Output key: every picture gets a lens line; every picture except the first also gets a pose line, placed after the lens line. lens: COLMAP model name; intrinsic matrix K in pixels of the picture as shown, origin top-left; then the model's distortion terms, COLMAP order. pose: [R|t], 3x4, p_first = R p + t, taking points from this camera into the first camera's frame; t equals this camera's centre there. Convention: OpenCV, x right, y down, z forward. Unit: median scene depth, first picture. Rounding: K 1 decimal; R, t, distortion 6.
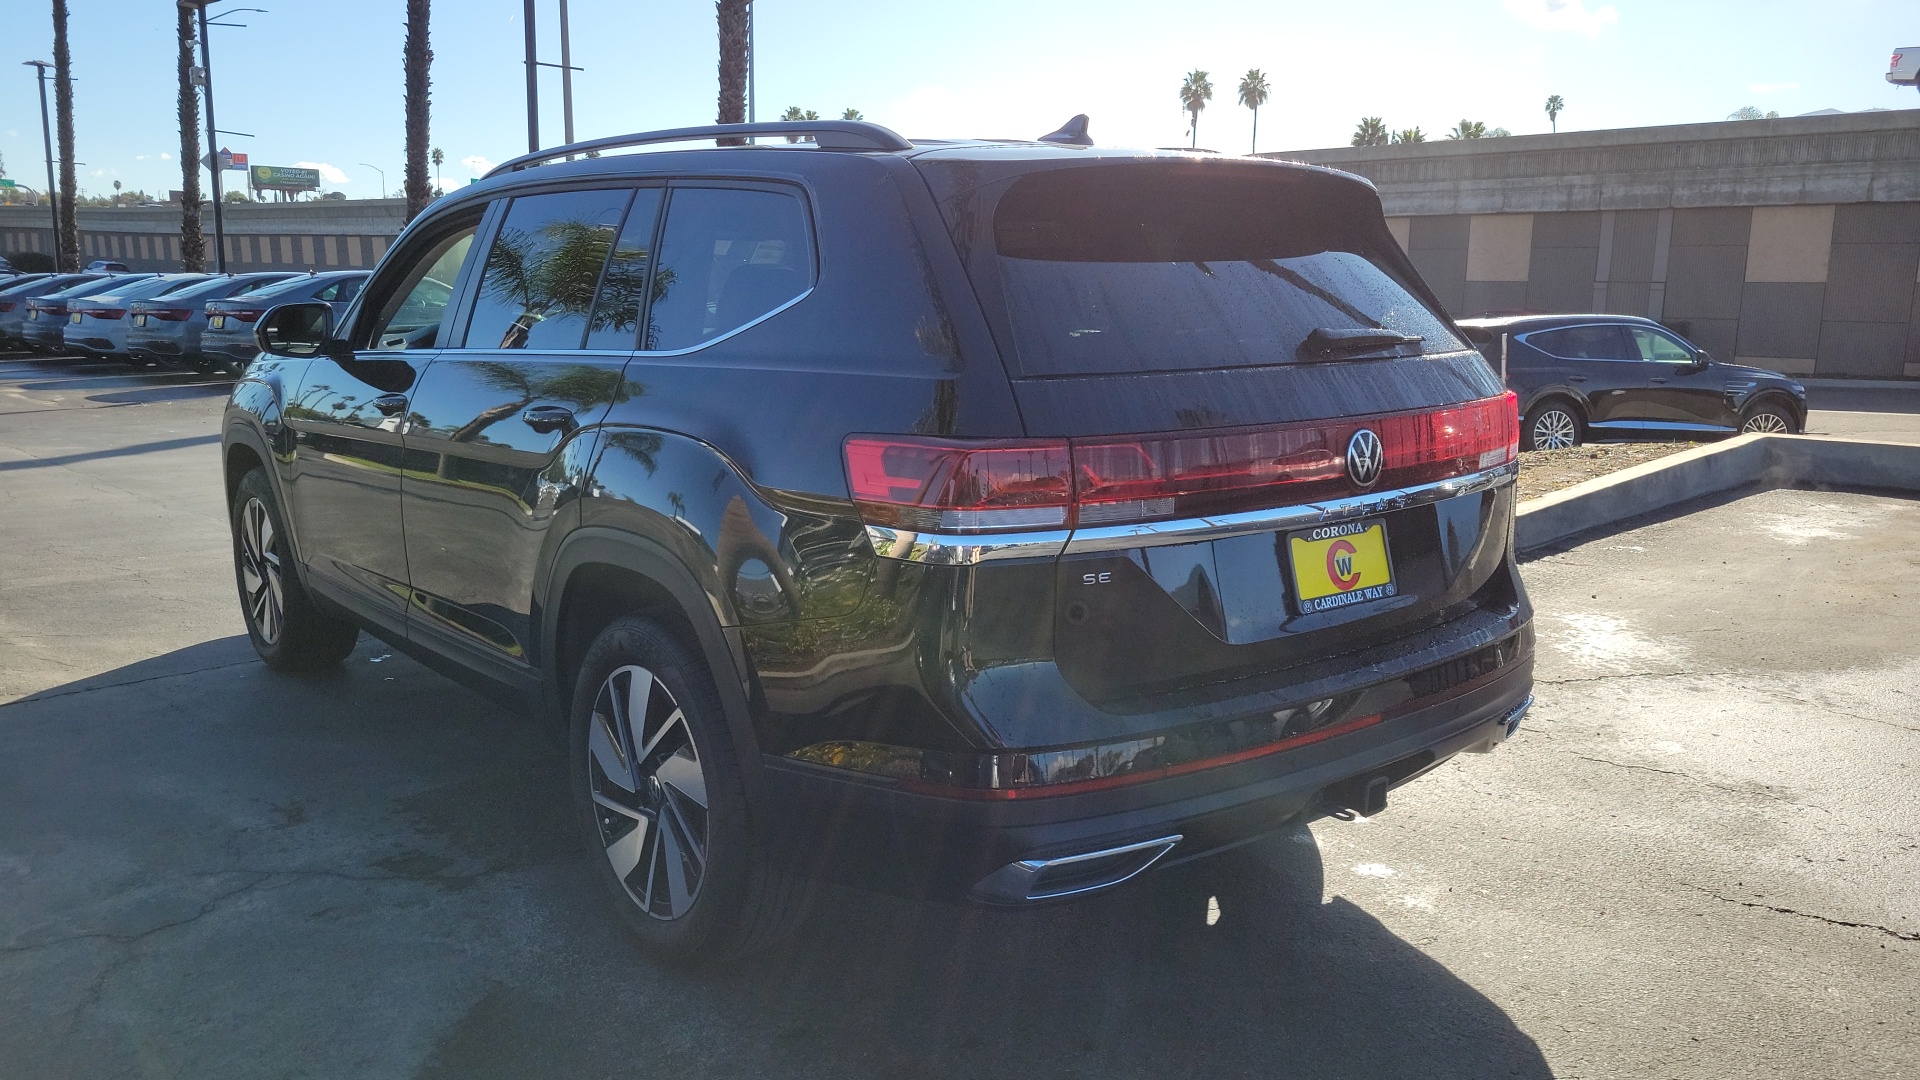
lens RADIAL K [[1425.2, 0, 949.0], [0, 1425.2, 534.3], [0, 0, 1]] dist [0.045804, -0.029774]
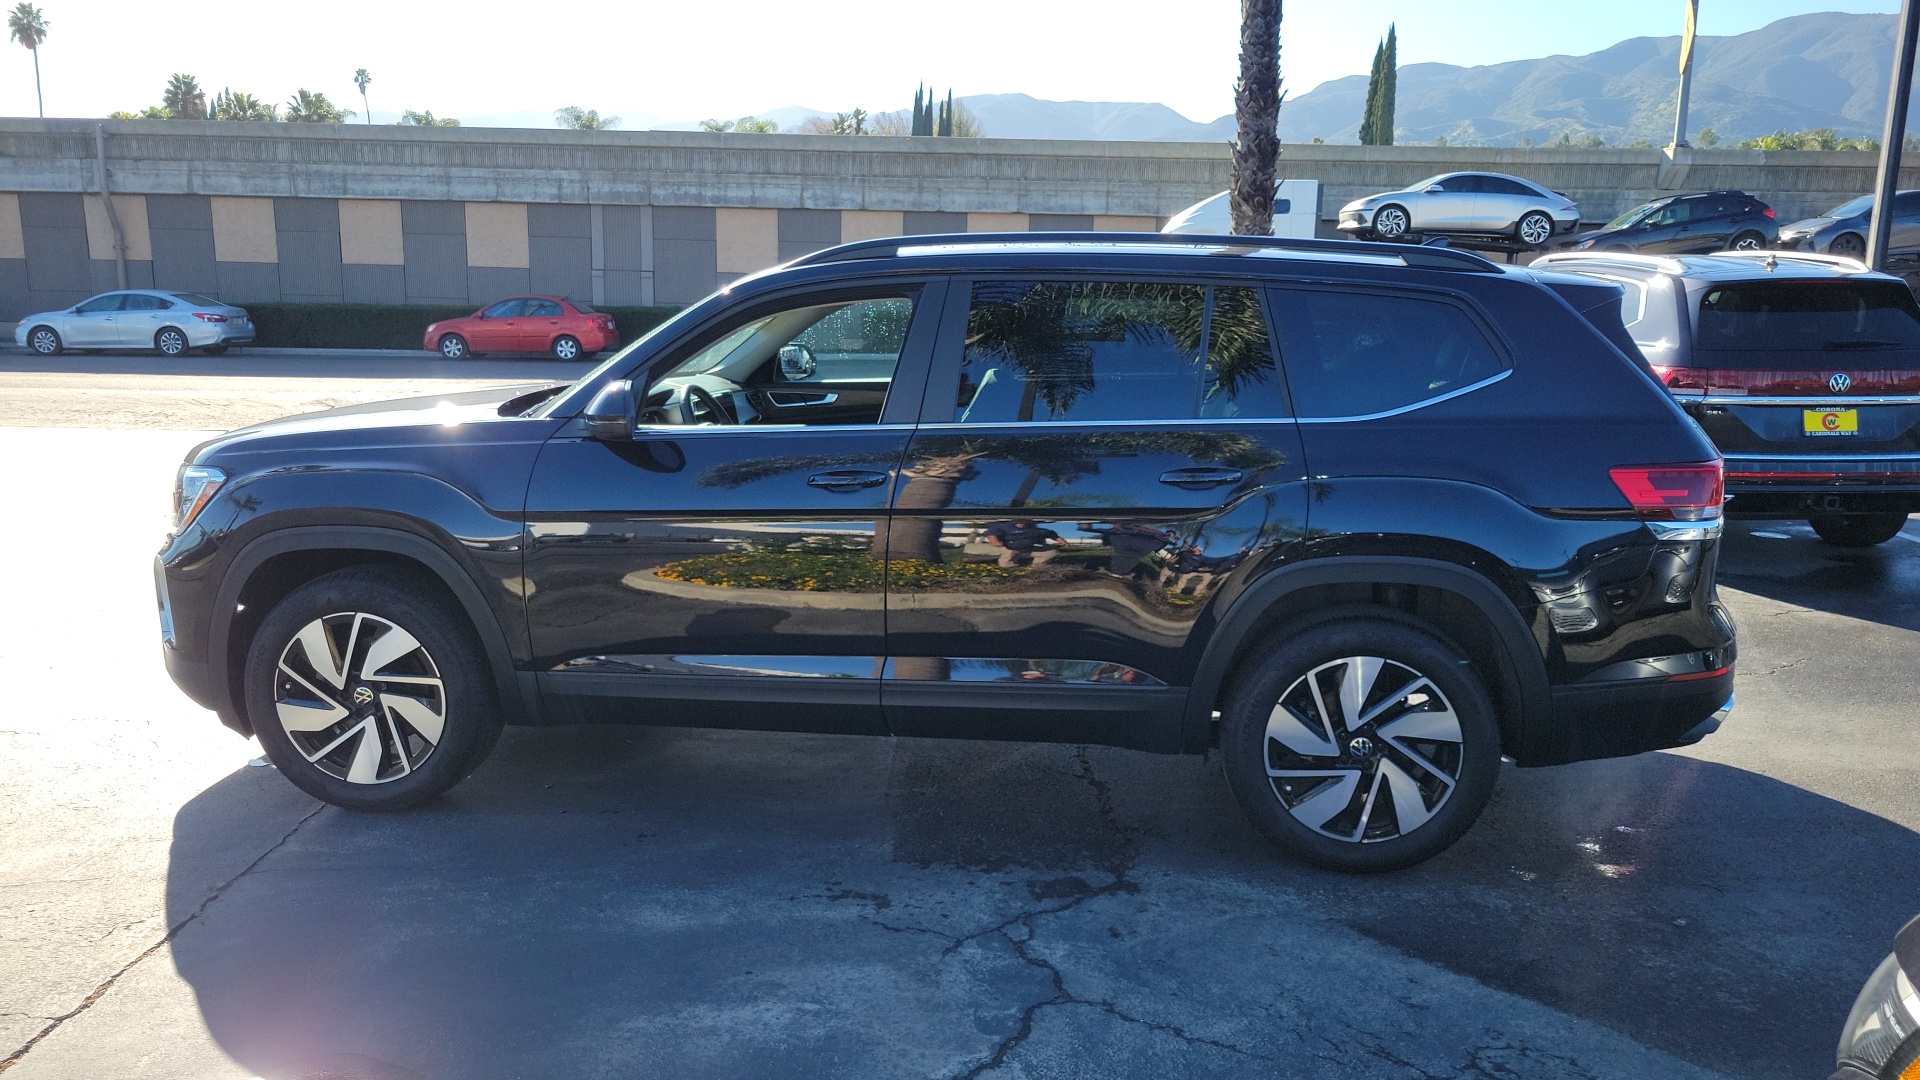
lens RADIAL K [[1425.2, 0, 949.0], [0, 1425.2, 534.3], [0, 0, 1]] dist [0.045804, -0.029774]
pose [[0.727173, -0.121981, 0.675529, -0.123721], [0.110318, 0.992060, 0.060386, -0.012783], [-0.677532, 0.030612, 0.734856, 0.025292]]
